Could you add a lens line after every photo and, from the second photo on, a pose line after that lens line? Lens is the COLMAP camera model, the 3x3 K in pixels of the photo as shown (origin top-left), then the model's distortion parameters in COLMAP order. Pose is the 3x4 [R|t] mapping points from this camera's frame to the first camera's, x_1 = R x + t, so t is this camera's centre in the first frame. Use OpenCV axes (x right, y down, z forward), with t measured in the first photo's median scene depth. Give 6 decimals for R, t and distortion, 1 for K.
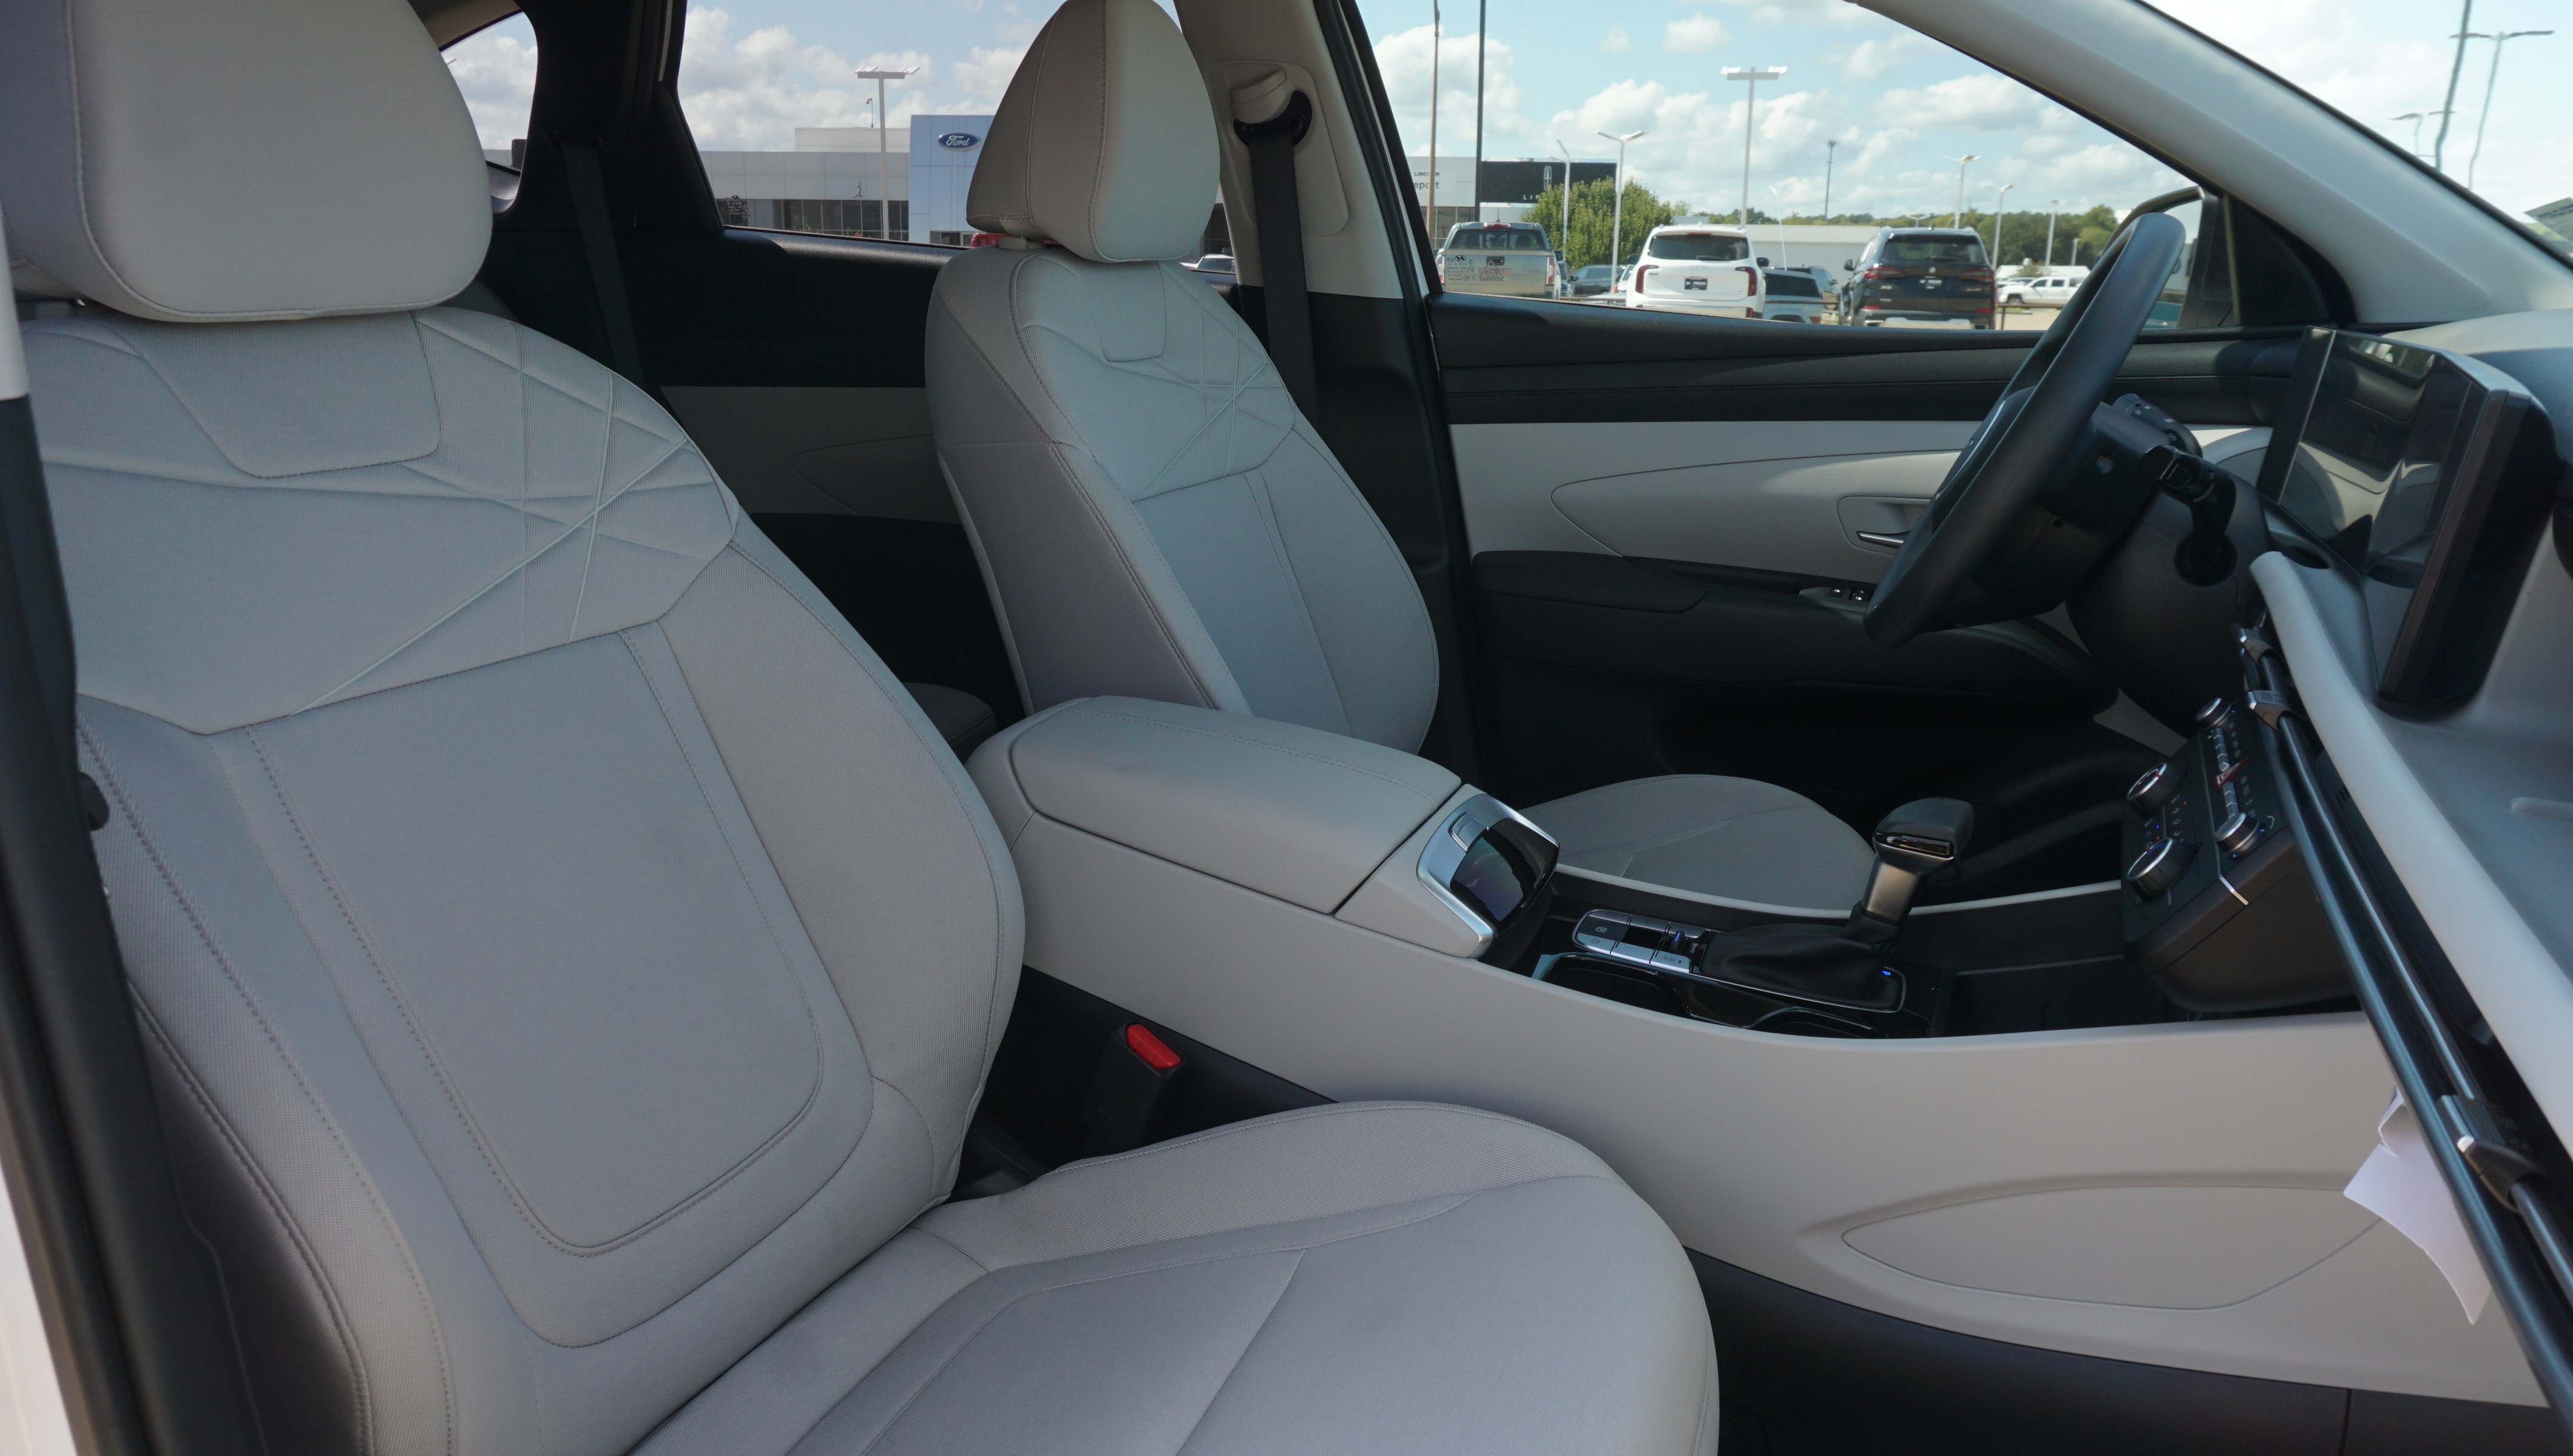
lens RADIAL K [[1729.2, 0, 1286.5], [0, 1729.2, 728.0], [0, 0, 1]] dist [-0.047453, 0.036970]
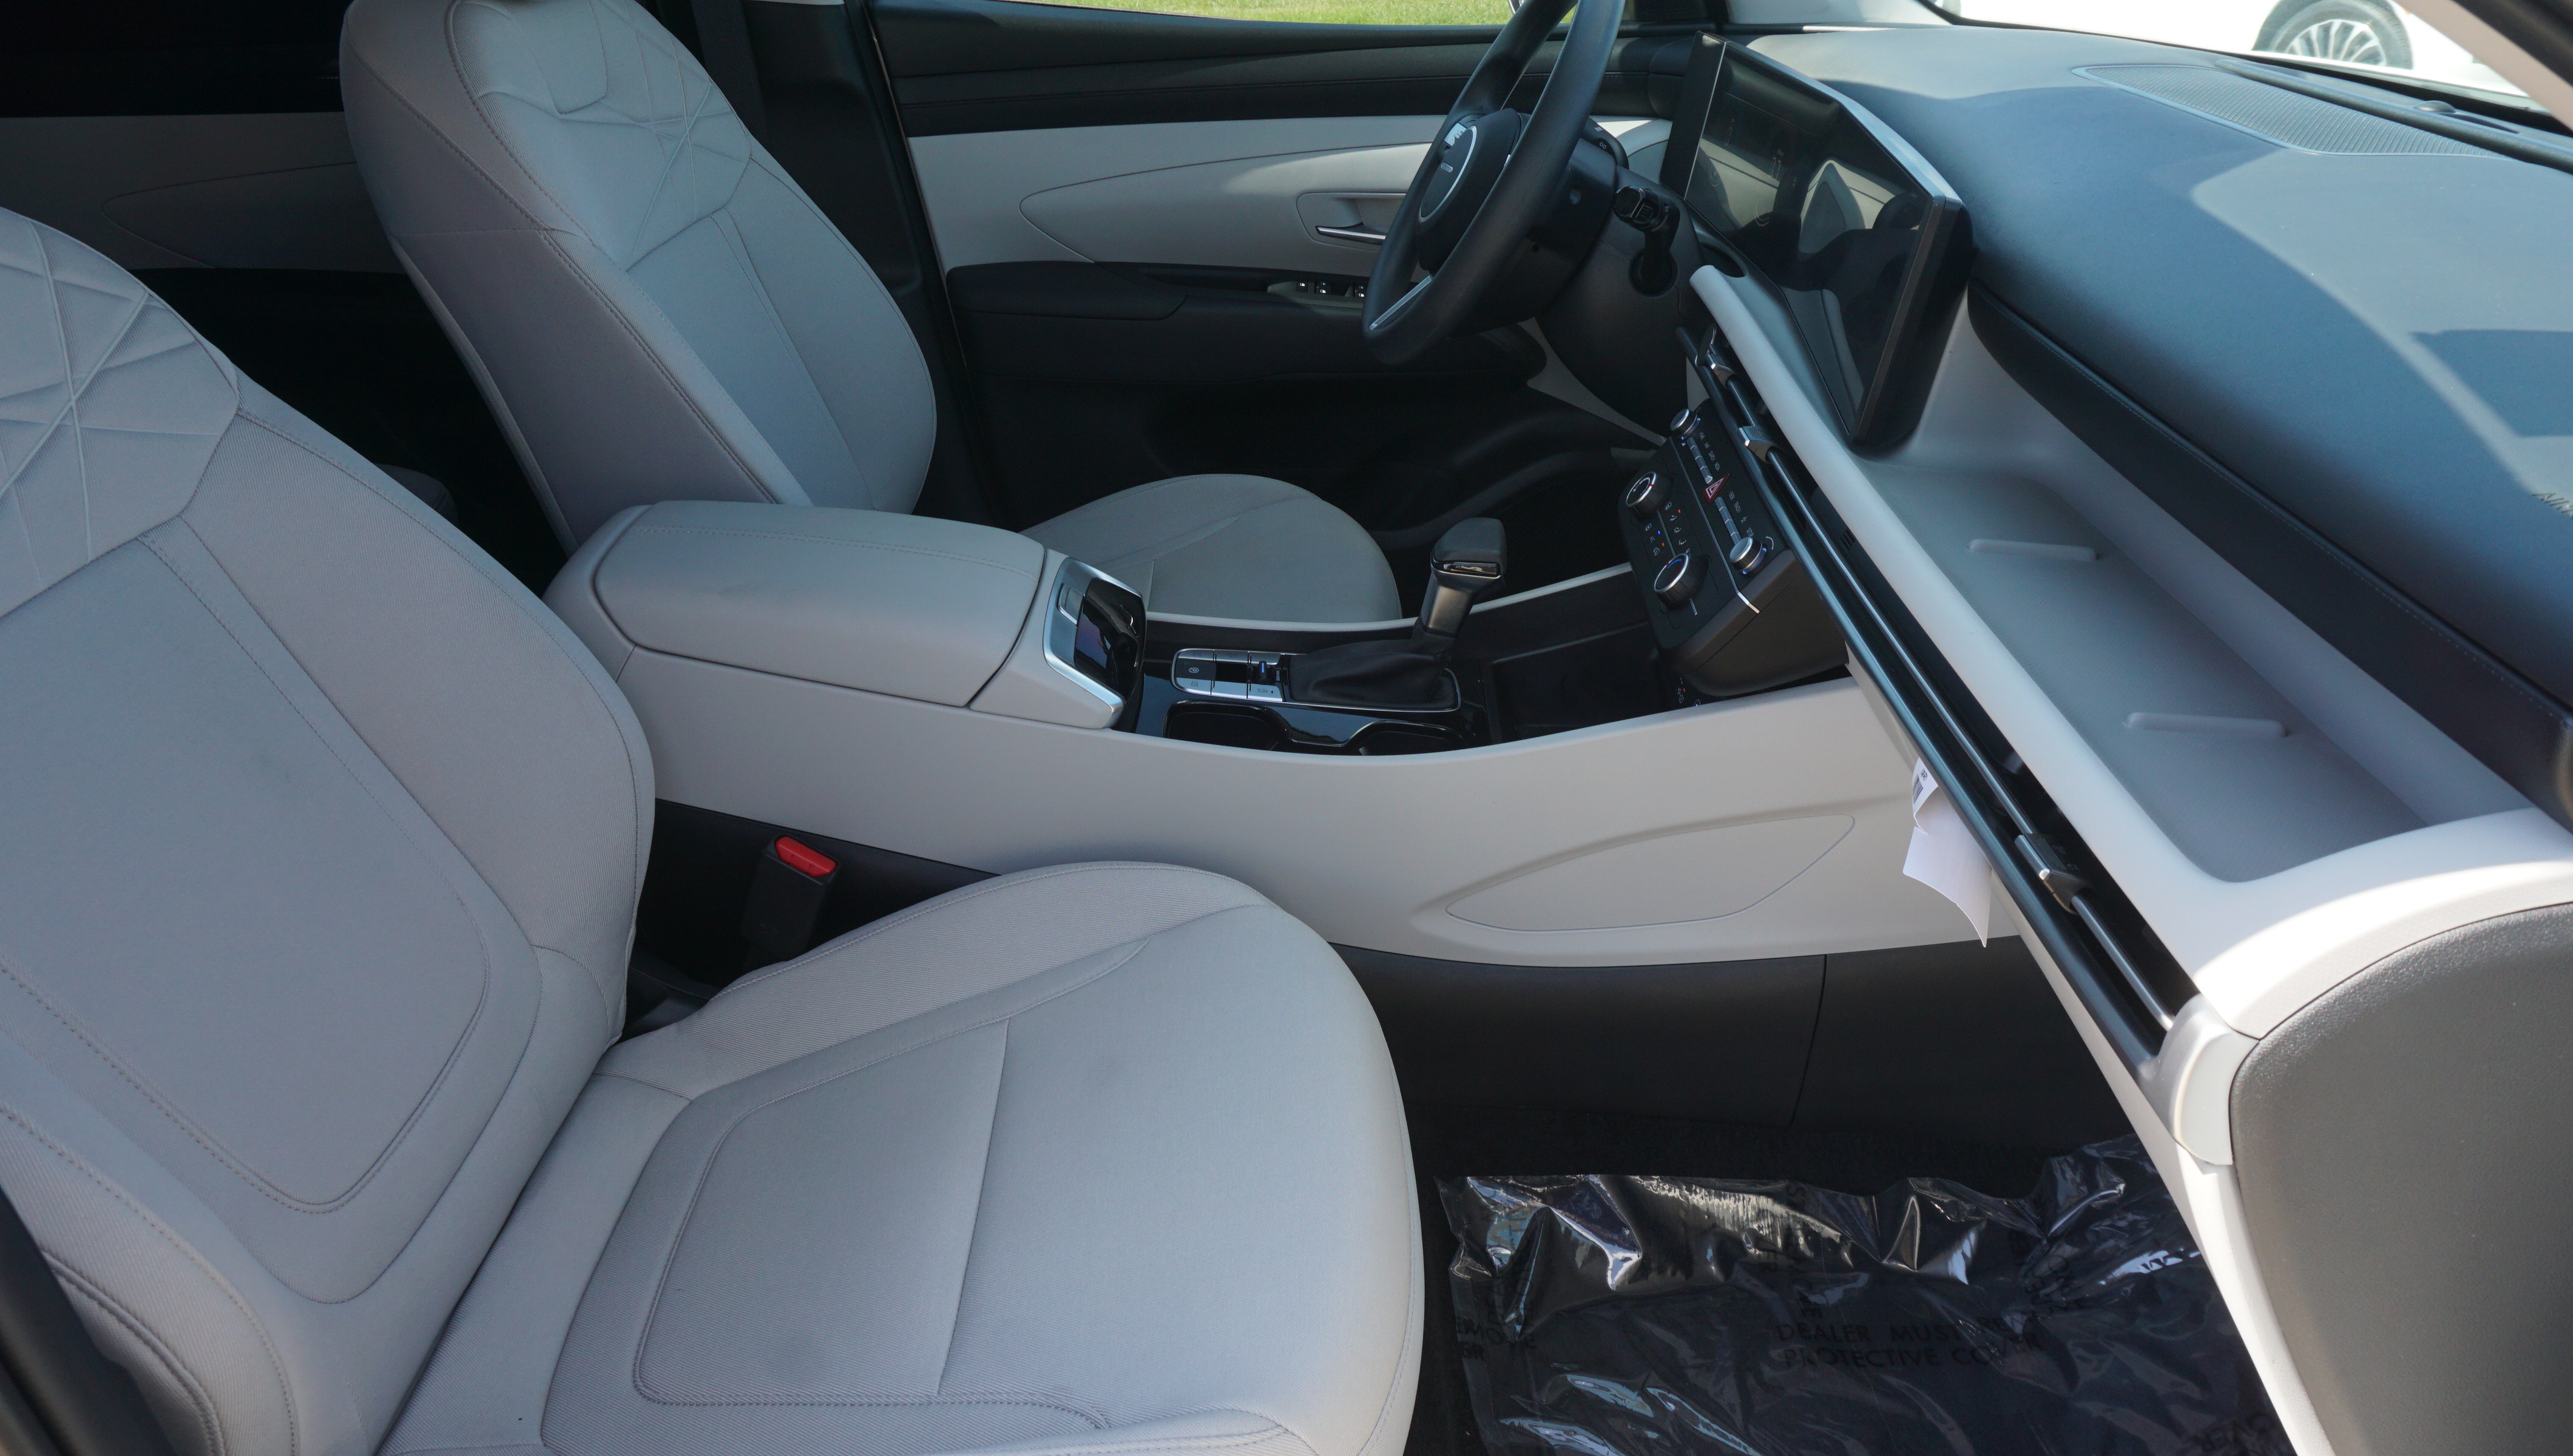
lens RADIAL K [[1729.2, 0, 1286.5], [0, 1729.2, 728.0], [0, 0, 1]] dist [-0.047453, 0.036970]
pose [[0.925533, -0.170149, 0.338286, -0.147649], [0.089824, 0.966515, 0.240376, -0.111495], [-0.367858, -0.192090, 0.909825, -0.025376]]
